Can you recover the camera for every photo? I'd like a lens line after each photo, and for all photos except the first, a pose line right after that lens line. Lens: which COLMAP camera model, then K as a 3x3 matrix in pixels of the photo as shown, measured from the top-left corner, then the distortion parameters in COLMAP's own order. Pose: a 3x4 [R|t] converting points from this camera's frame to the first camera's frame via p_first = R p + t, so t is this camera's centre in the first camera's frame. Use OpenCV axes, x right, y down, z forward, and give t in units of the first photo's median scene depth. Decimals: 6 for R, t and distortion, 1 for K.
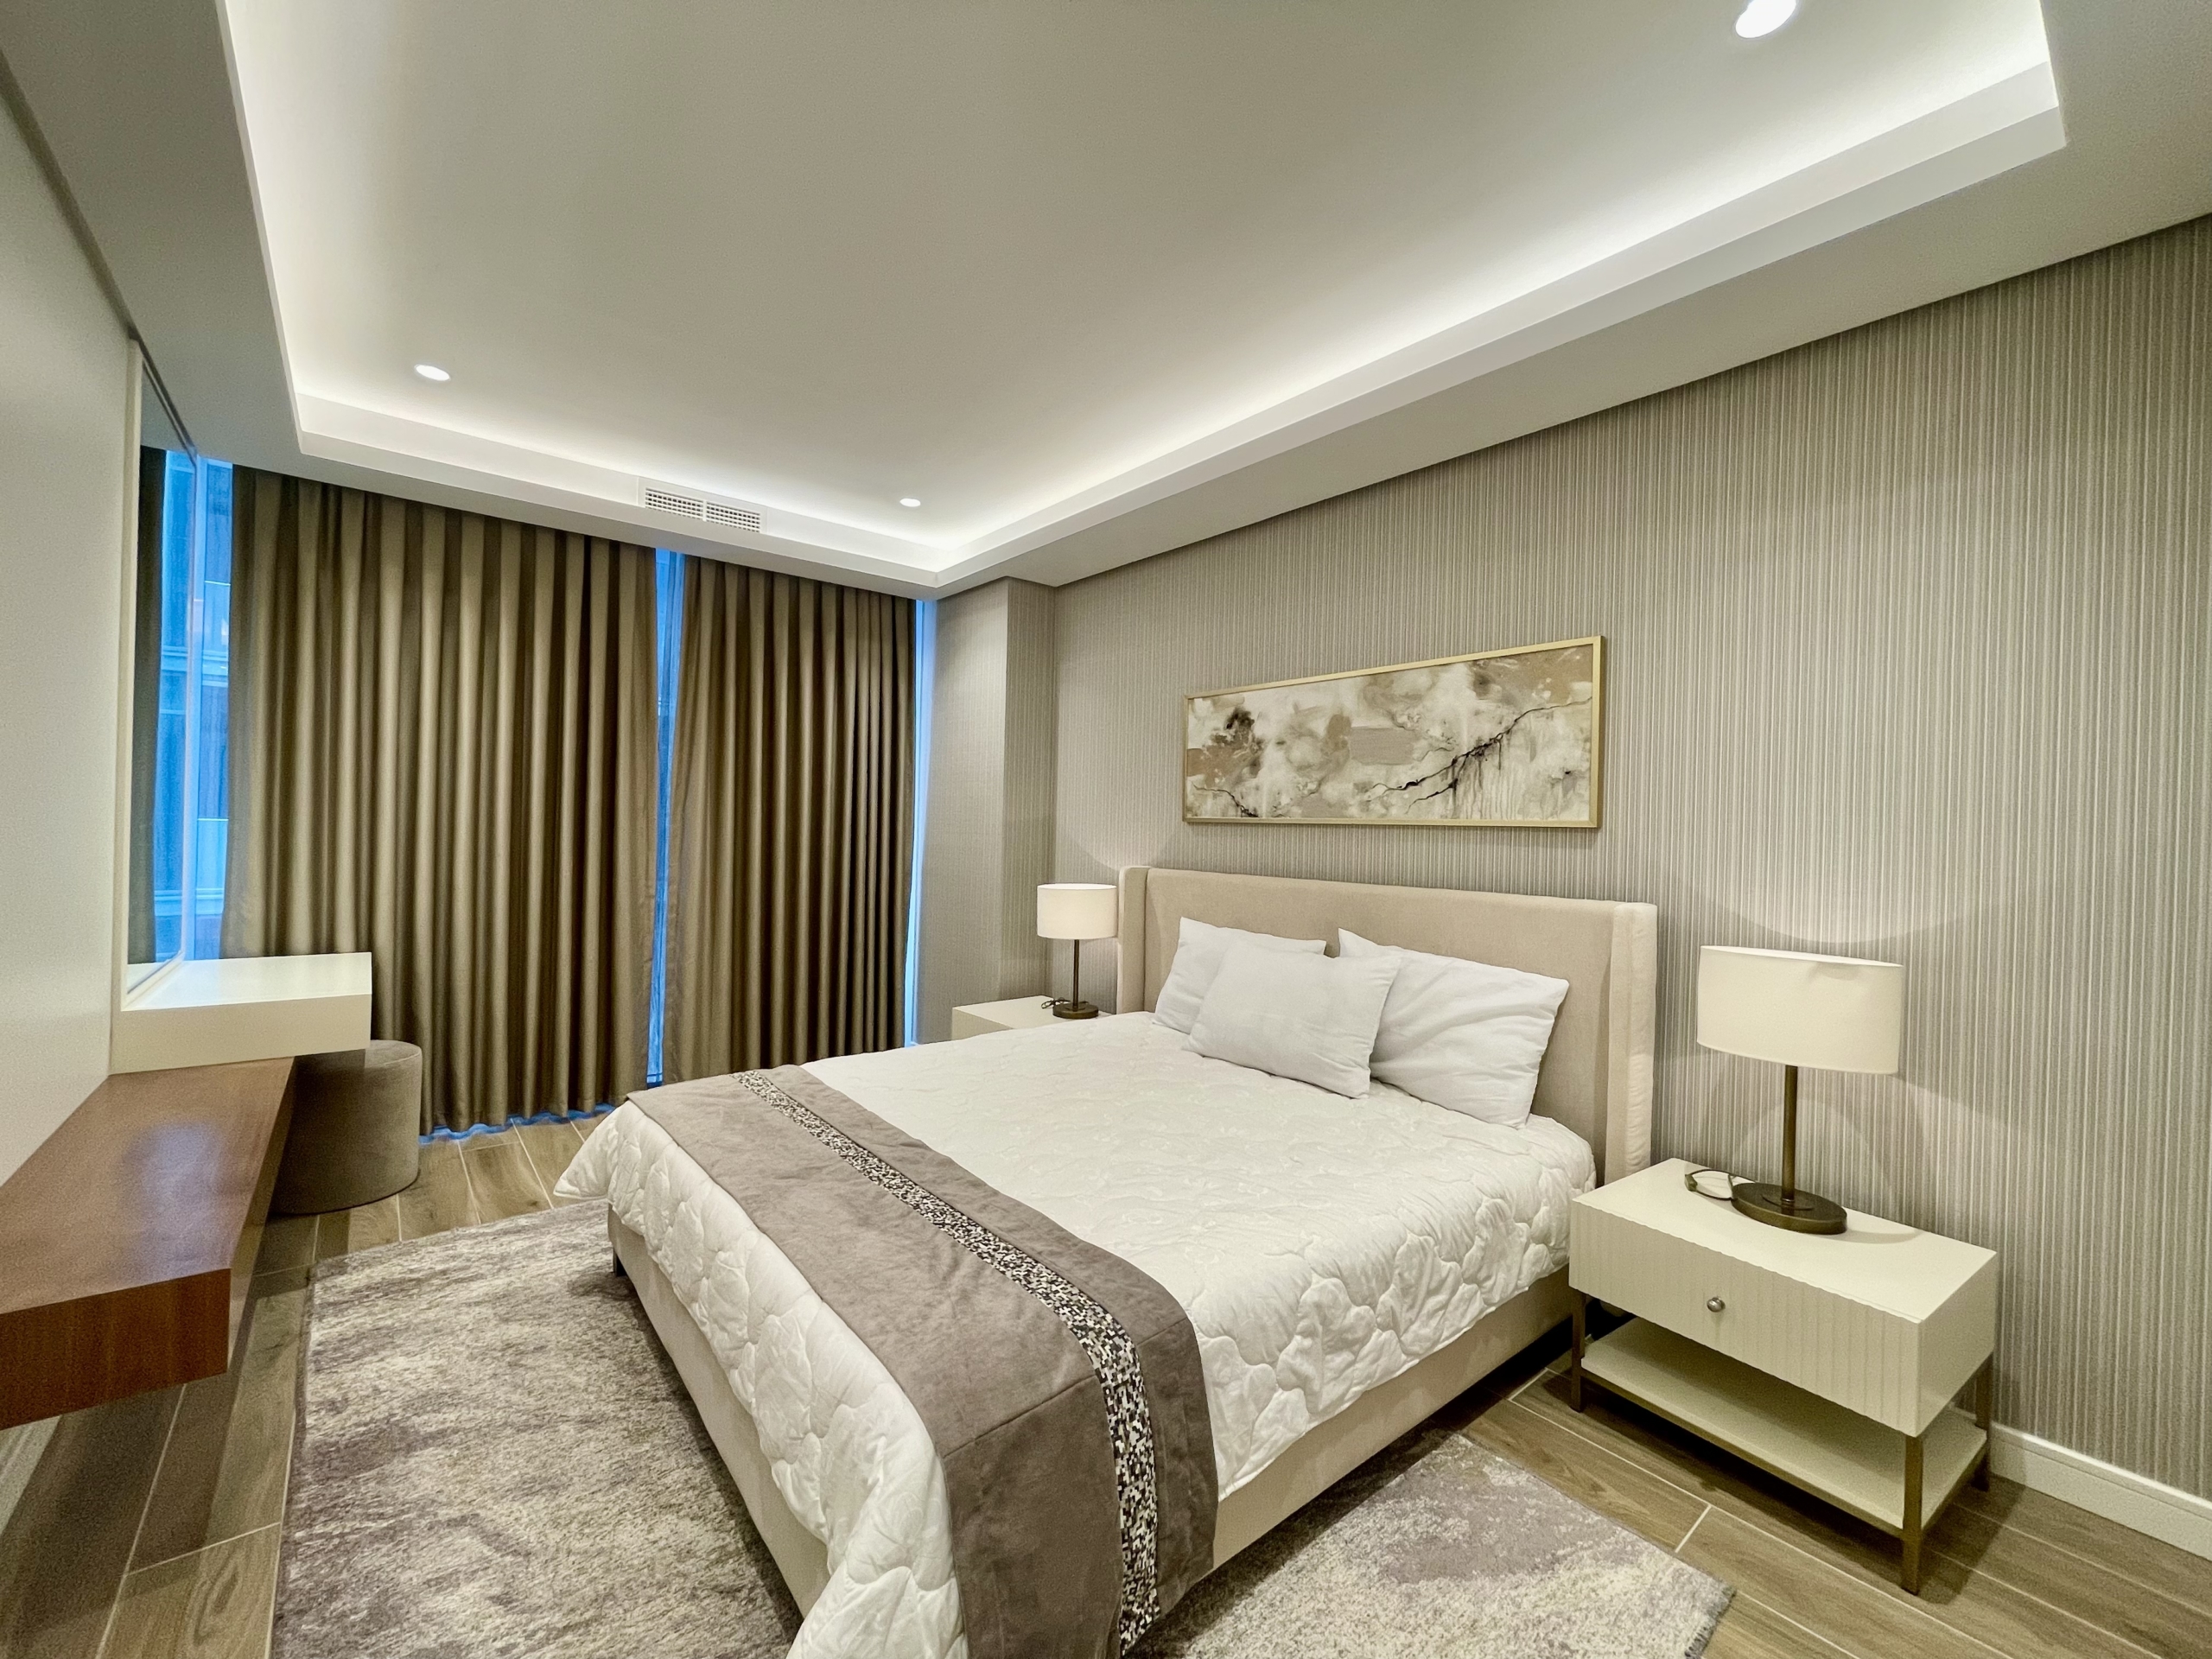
lens RADIAL K [[897.1, 0, 1112.2], [0, 897.1, 829.6], [0, 0, 1]] dist [0.008213, -0.003614]
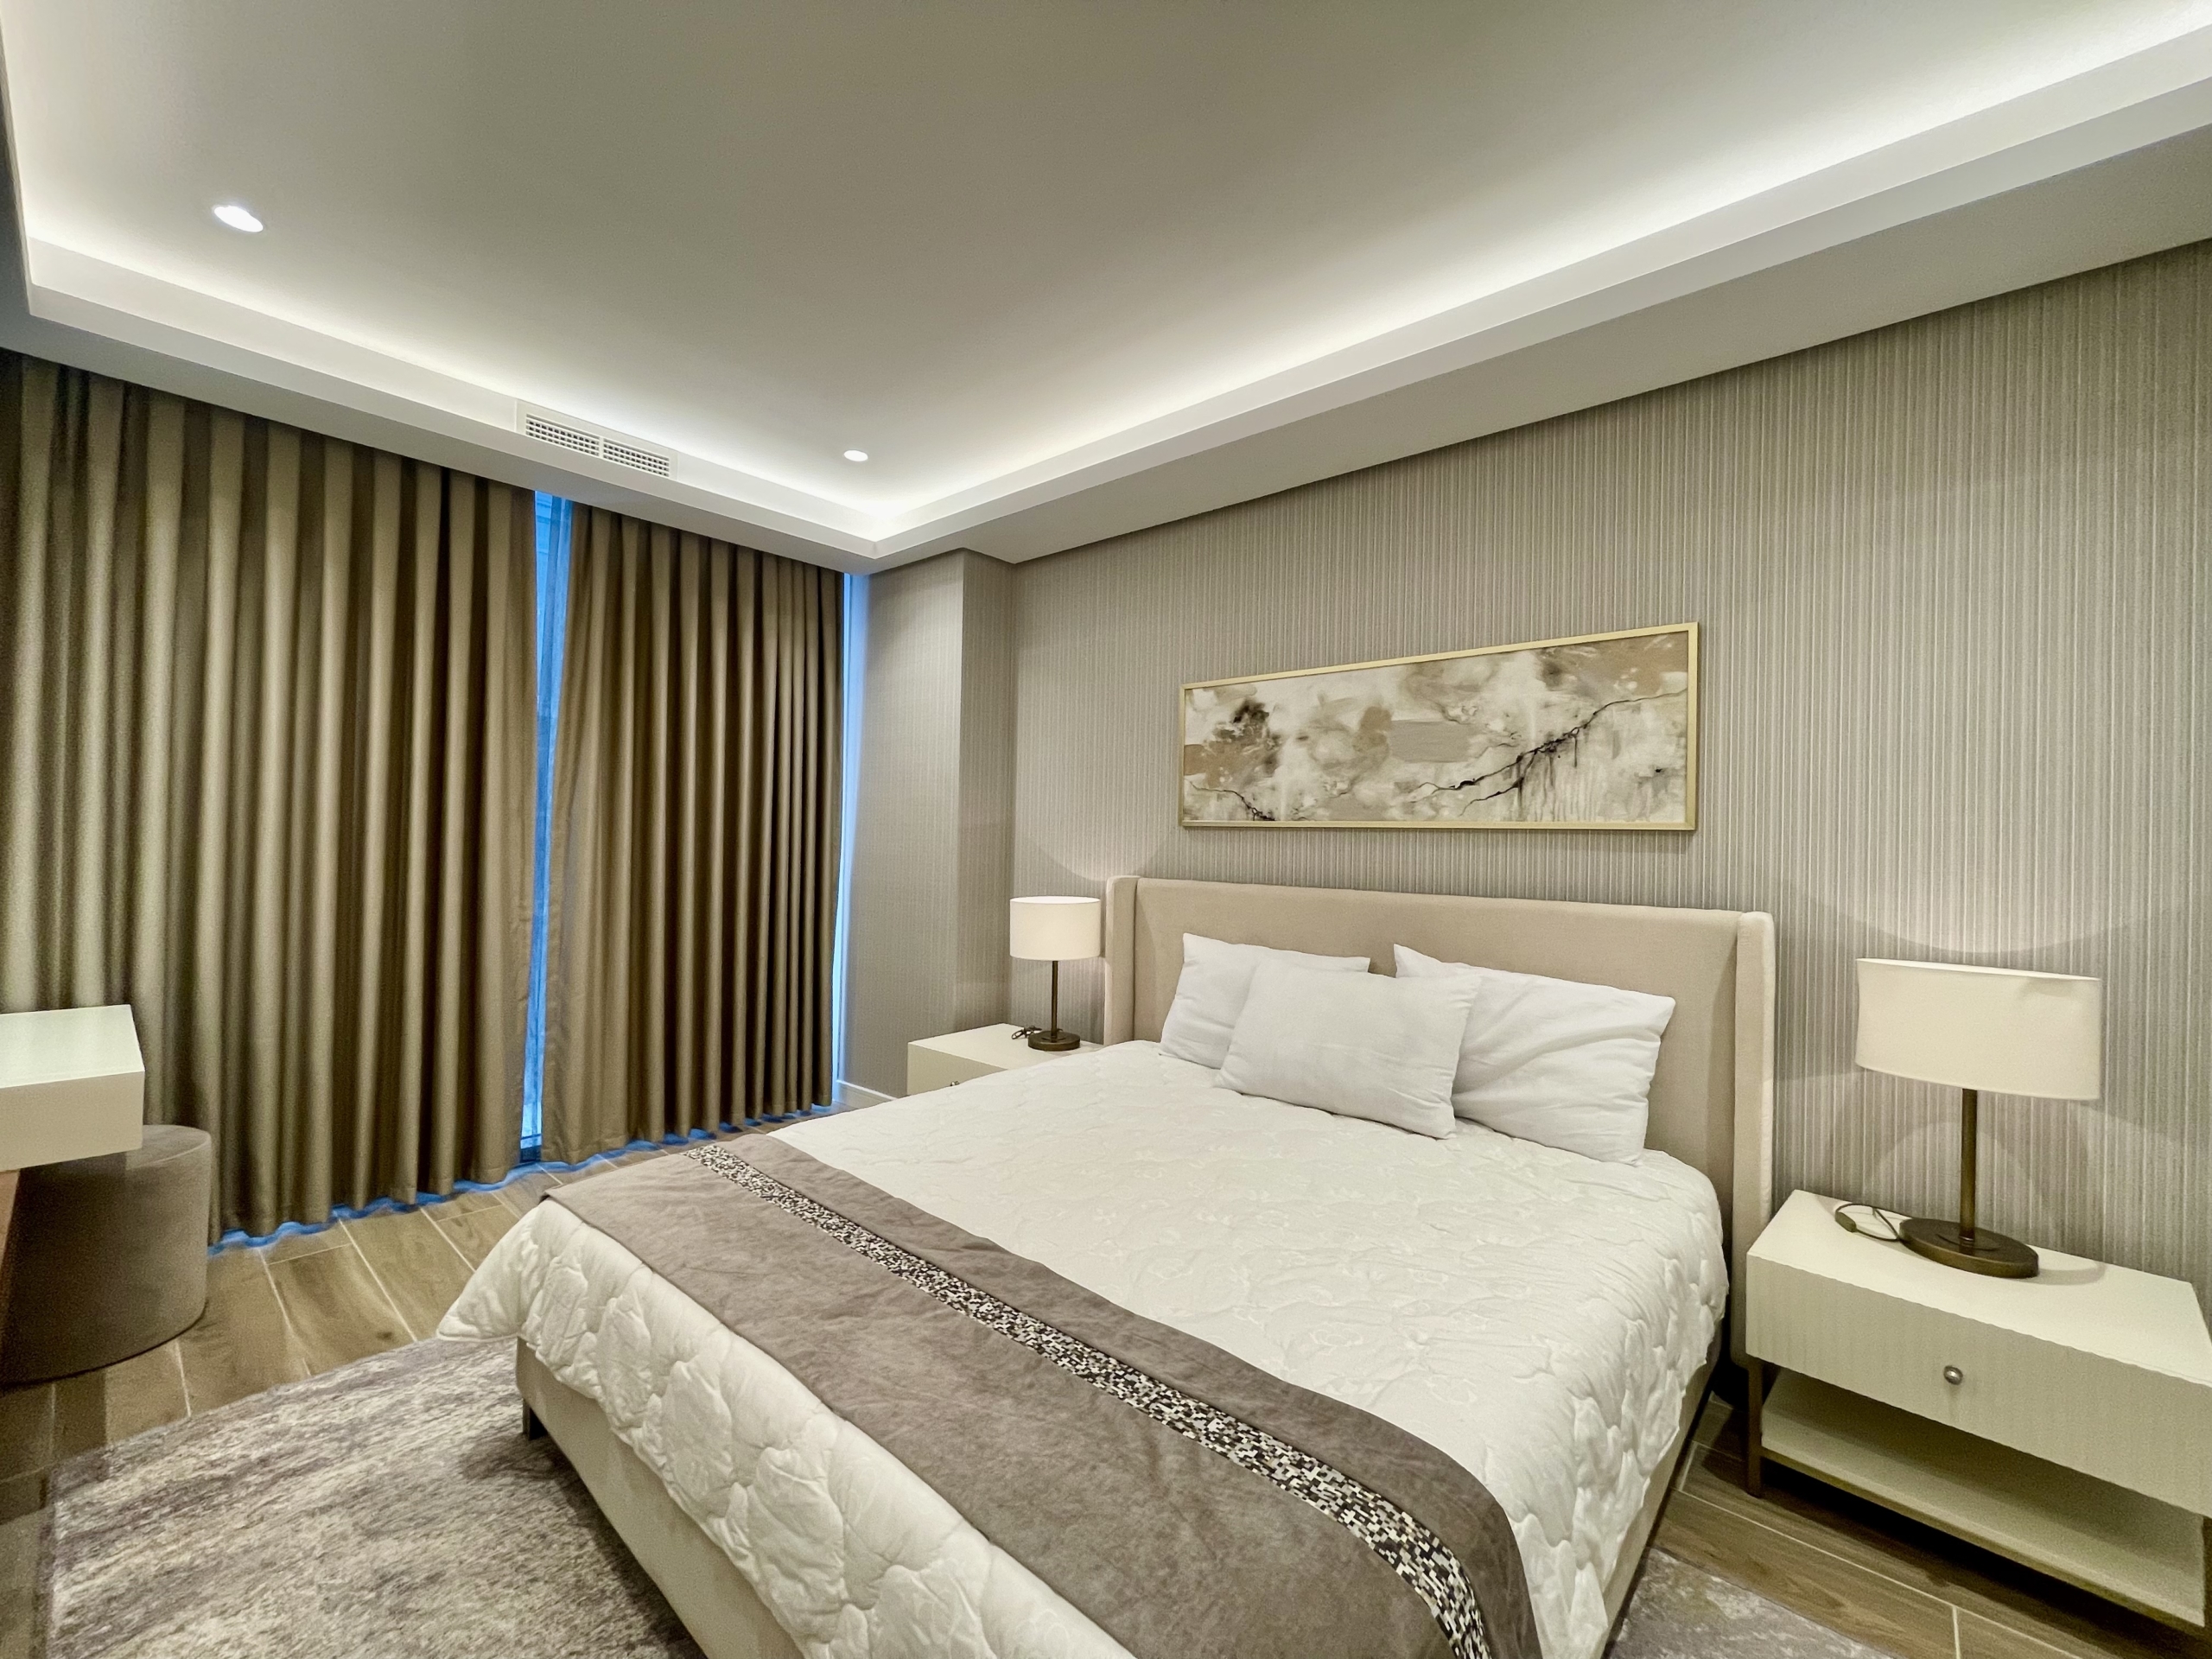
lens RADIAL K [[897.1, 0, 1116.8], [0, 897.1, 829.8], [0, 0, 1]] dist [0.008213, -0.003614]
pose [[0.987088, -0.001165, 0.160173, -0.187236], [0.002656, 0.999955, -0.009096, 0.004009], [-0.160155, 0.009404, 0.987047, 0.183336]]
